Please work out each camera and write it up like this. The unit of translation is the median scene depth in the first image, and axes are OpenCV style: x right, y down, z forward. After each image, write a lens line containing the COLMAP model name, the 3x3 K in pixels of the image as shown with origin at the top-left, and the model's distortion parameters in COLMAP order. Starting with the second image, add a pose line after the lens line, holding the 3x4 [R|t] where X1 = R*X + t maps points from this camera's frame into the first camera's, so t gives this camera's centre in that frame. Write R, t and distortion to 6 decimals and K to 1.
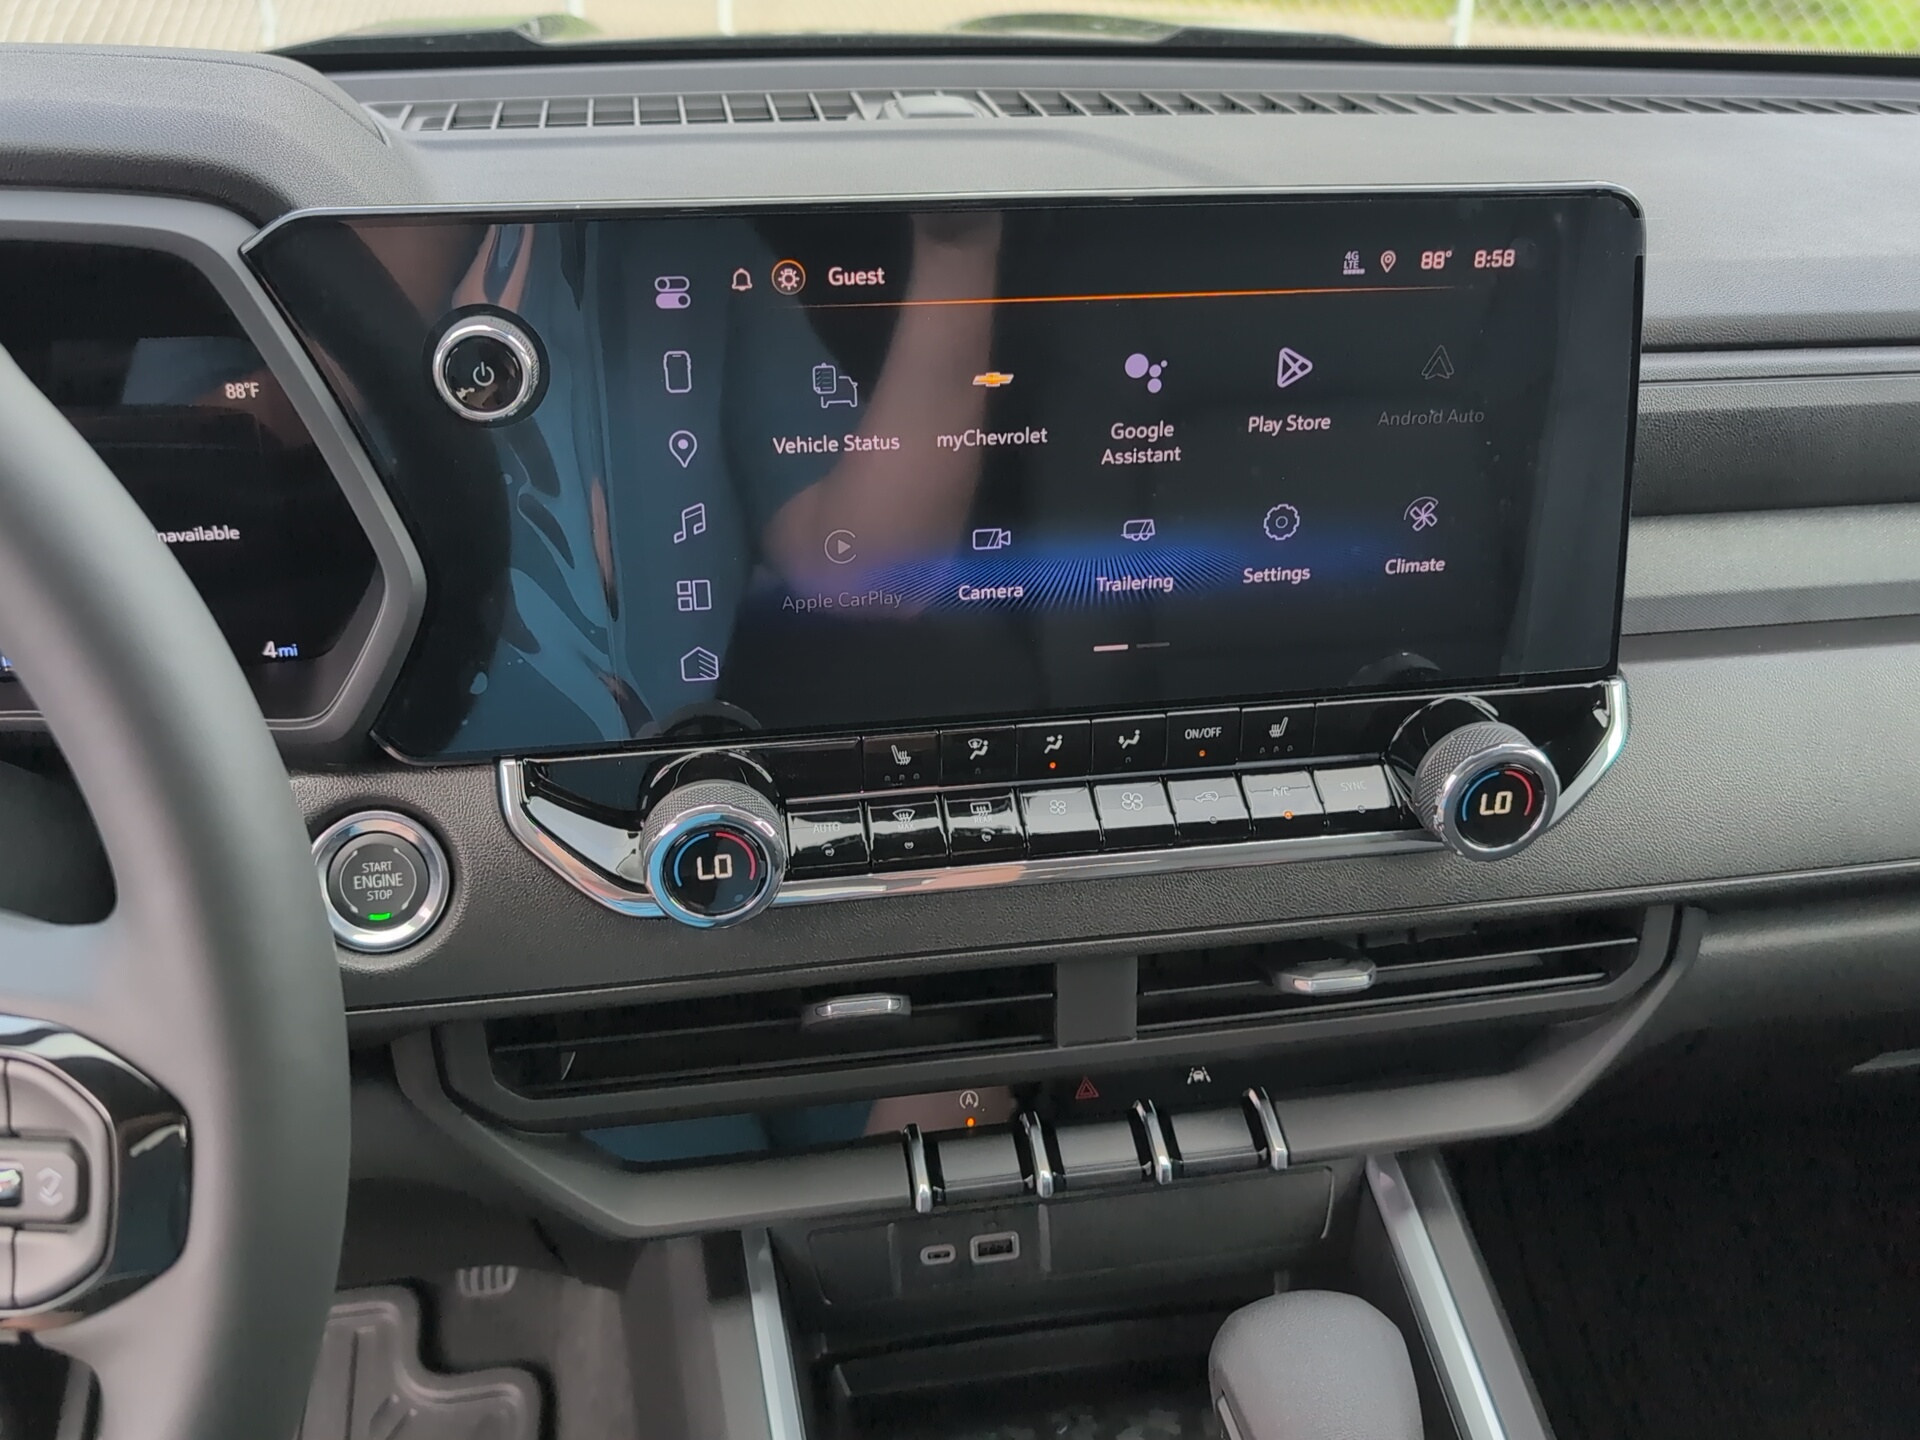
lens RADIAL K [[1604.3, 0, 960.0], [0, 1604.3, 720.0], [0, 0, 1]] dist [0.071506, -0.254092]
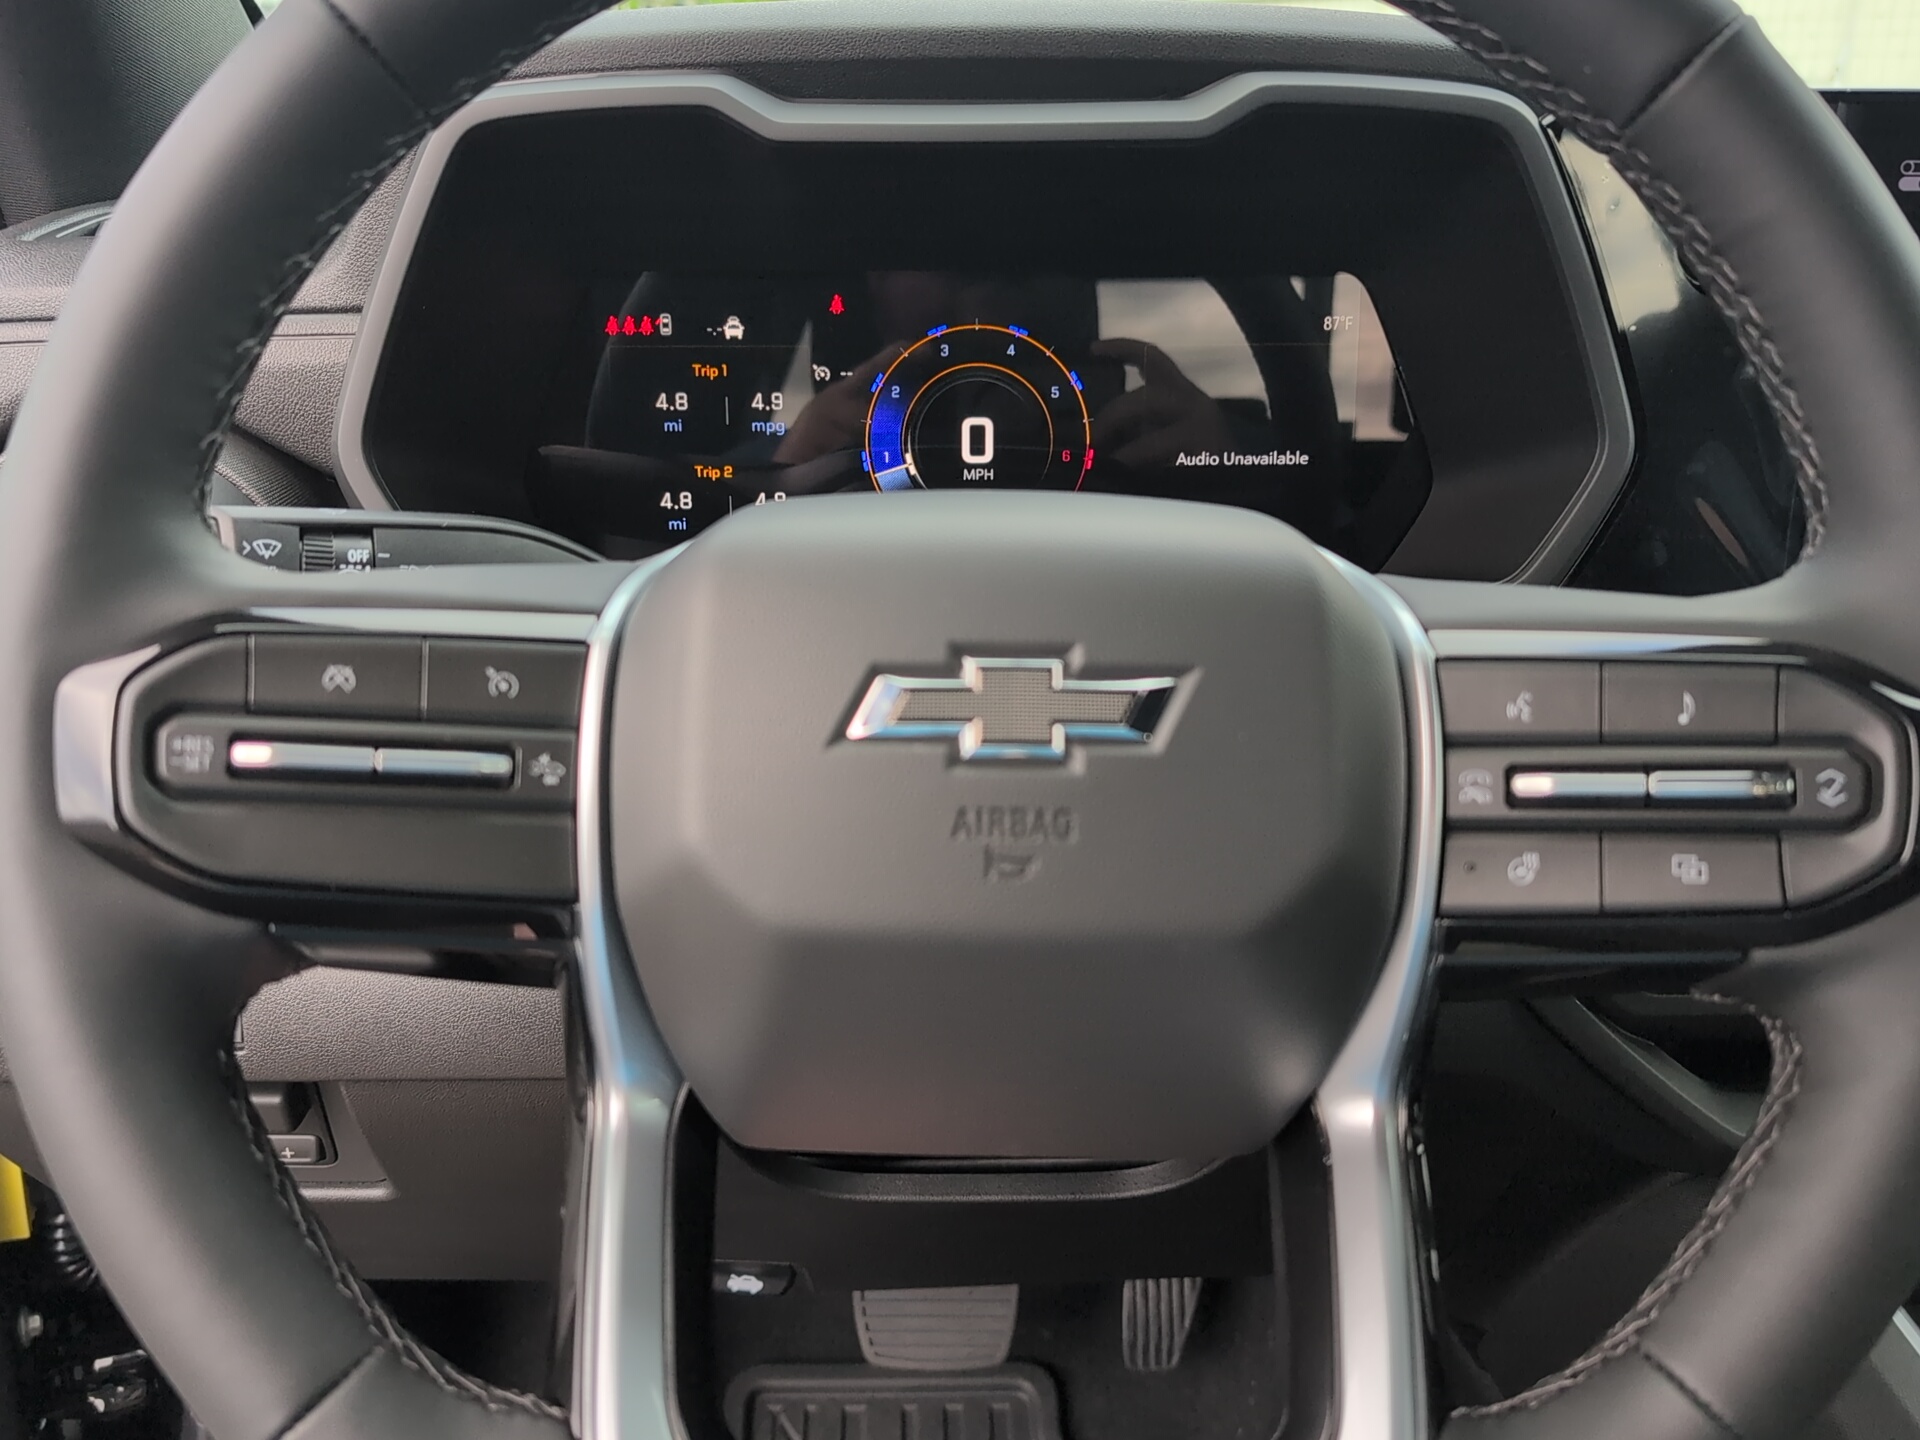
lens RADIAL K [[1599.9, 0, 960.0], [0, 1599.9, 720.0], [0, 0, 1]] dist [-0.005596, 0.006790]
pose [[0.987933, 0.035309, -0.150803, -0.553485], [-0.058939, 0.986119, -0.155224, 0.253151], [0.143229, 0.162239, 0.976301, -0.049245]]
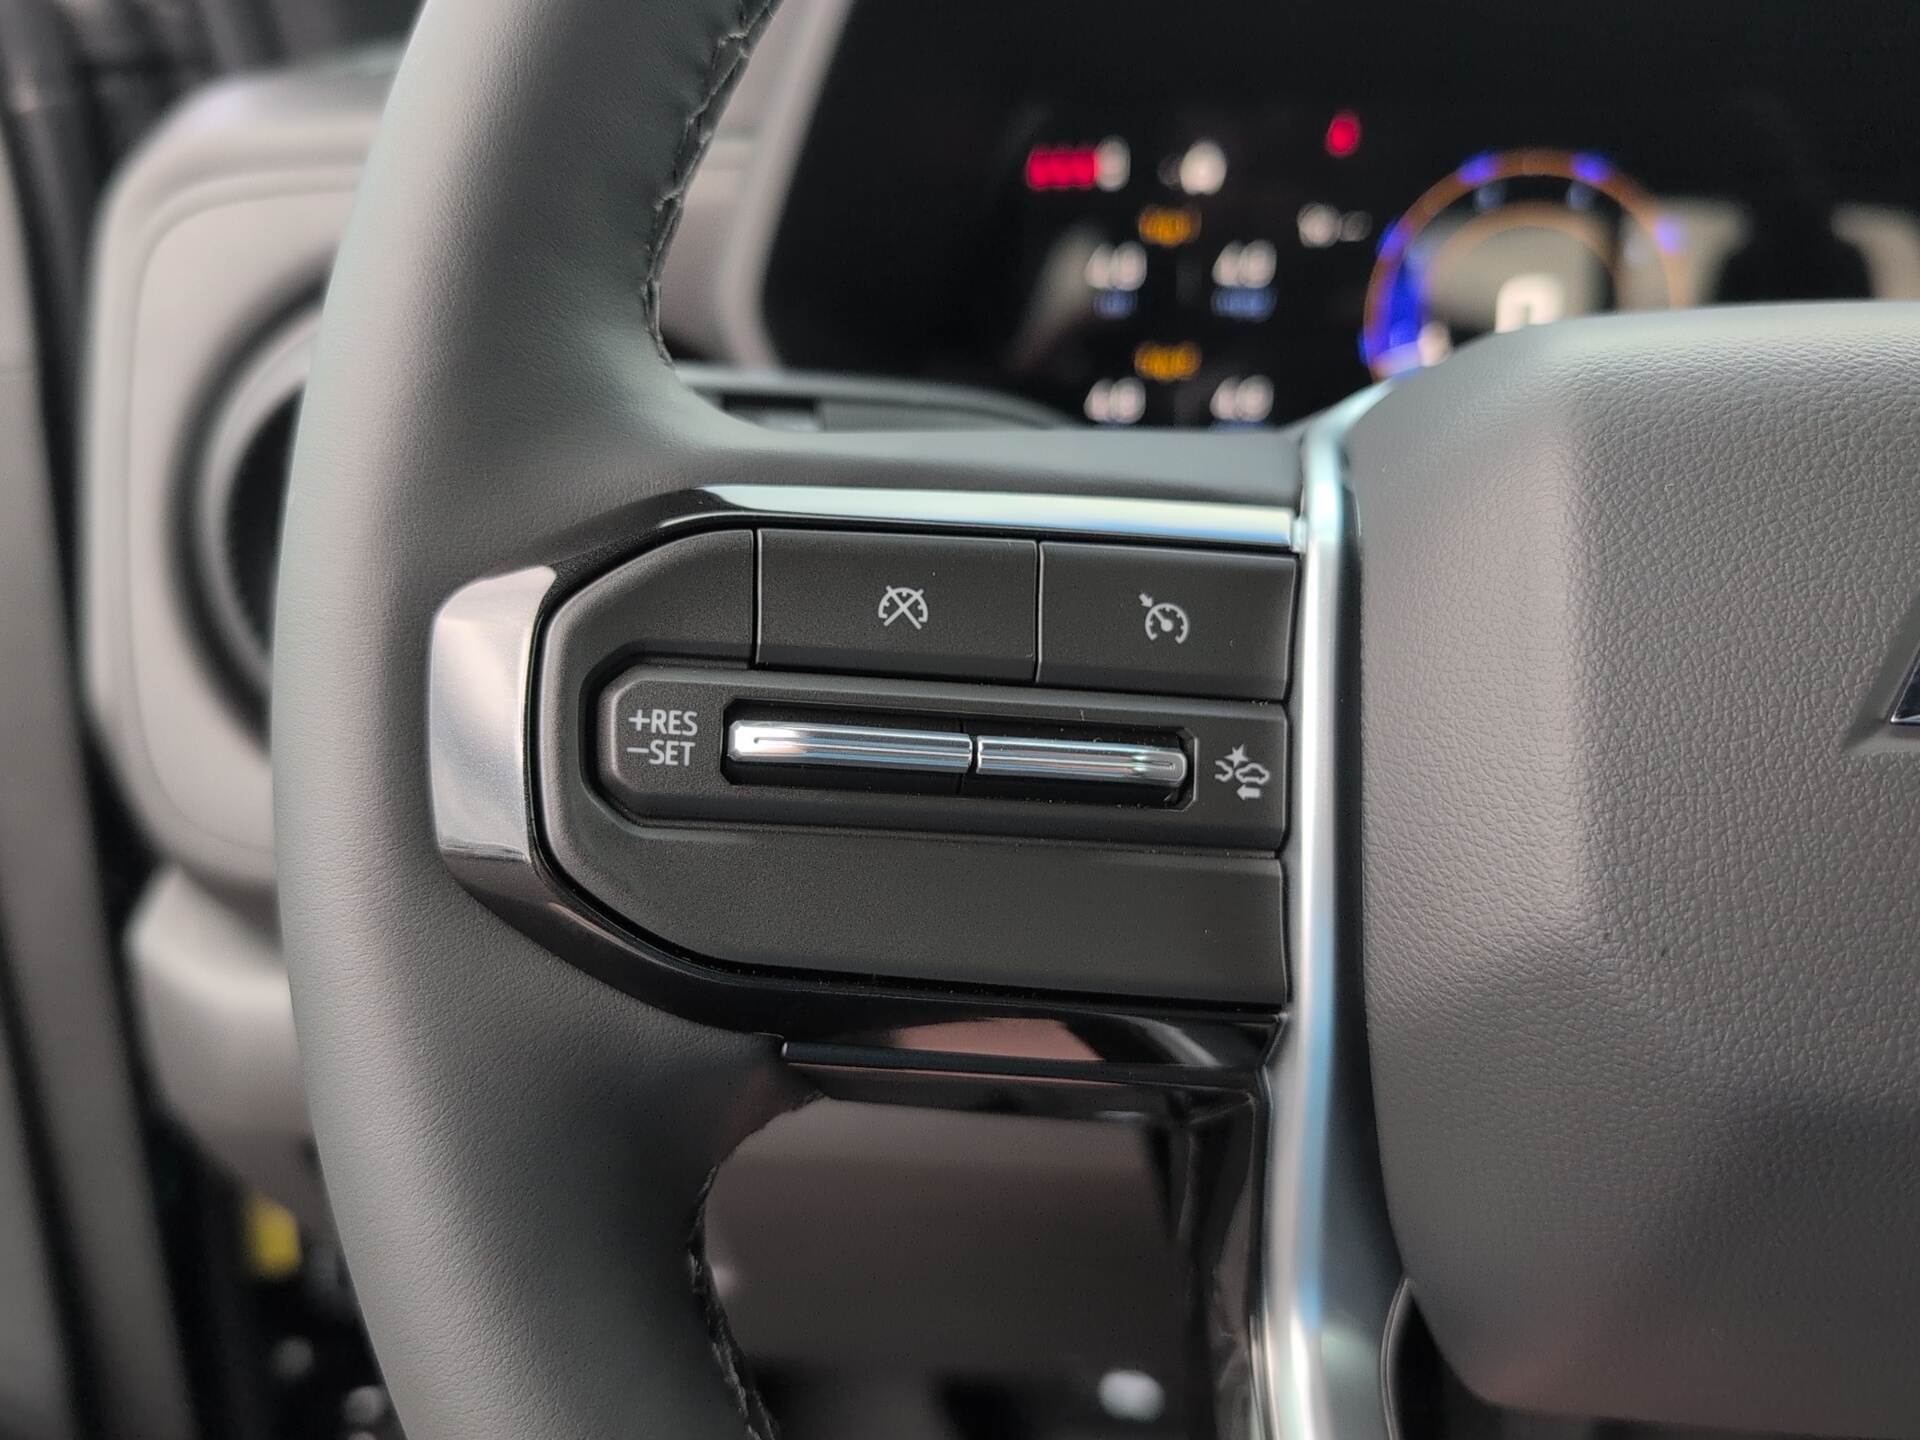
lens RADIAL K [[1612.4, 0, 960.0], [0, 1612.4, 720.0], [0, 0, 1]] dist [-0.010022, -0.010974]
pose [[0.962075, 0.053646, -0.267459, -0.770717], [-0.091366, 0.987211, -0.130643, 0.225267], [0.257030, 0.150125, 0.954672, 0.182583]]
